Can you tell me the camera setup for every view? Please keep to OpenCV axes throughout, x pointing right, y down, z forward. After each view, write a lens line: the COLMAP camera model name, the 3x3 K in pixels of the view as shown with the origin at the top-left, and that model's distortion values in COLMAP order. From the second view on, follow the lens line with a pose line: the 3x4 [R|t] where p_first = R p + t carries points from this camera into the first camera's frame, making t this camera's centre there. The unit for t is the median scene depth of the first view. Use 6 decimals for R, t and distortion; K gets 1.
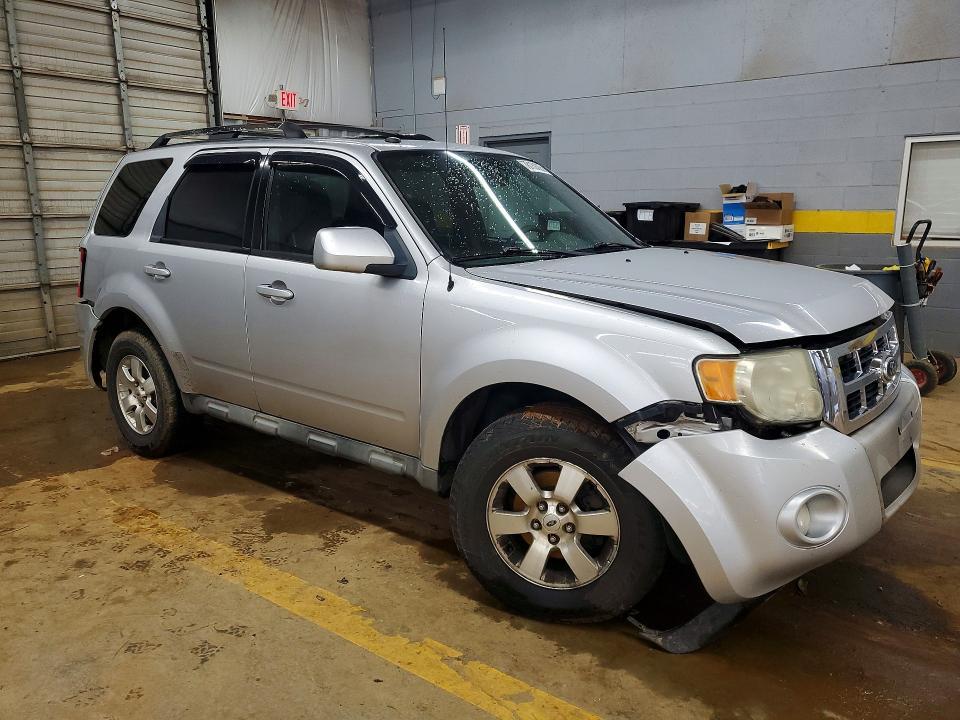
lens RADIAL K [[747.1, 0, 475.3], [0, 747.1, 367.0], [0, 0, 1]] dist [0.014139, 0.021223]
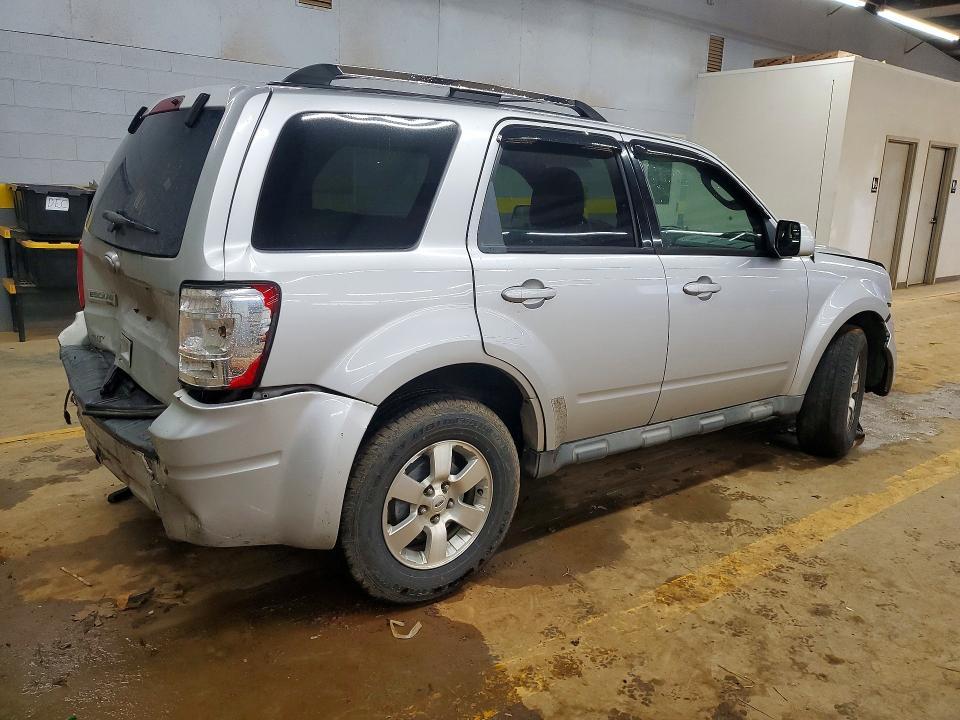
lens RADIAL K [[747.1, 0, 476.3], [0, 747.1, 354.5], [0, 0, 1]] dist [0.014139, 0.021223]
pose [[0.236763, -0.198441, 0.951086, -1.247249], [0.174909, 0.971631, 0.159186, -0.215959], [-0.955694, 0.128664, 0.264755, 0.994855]]
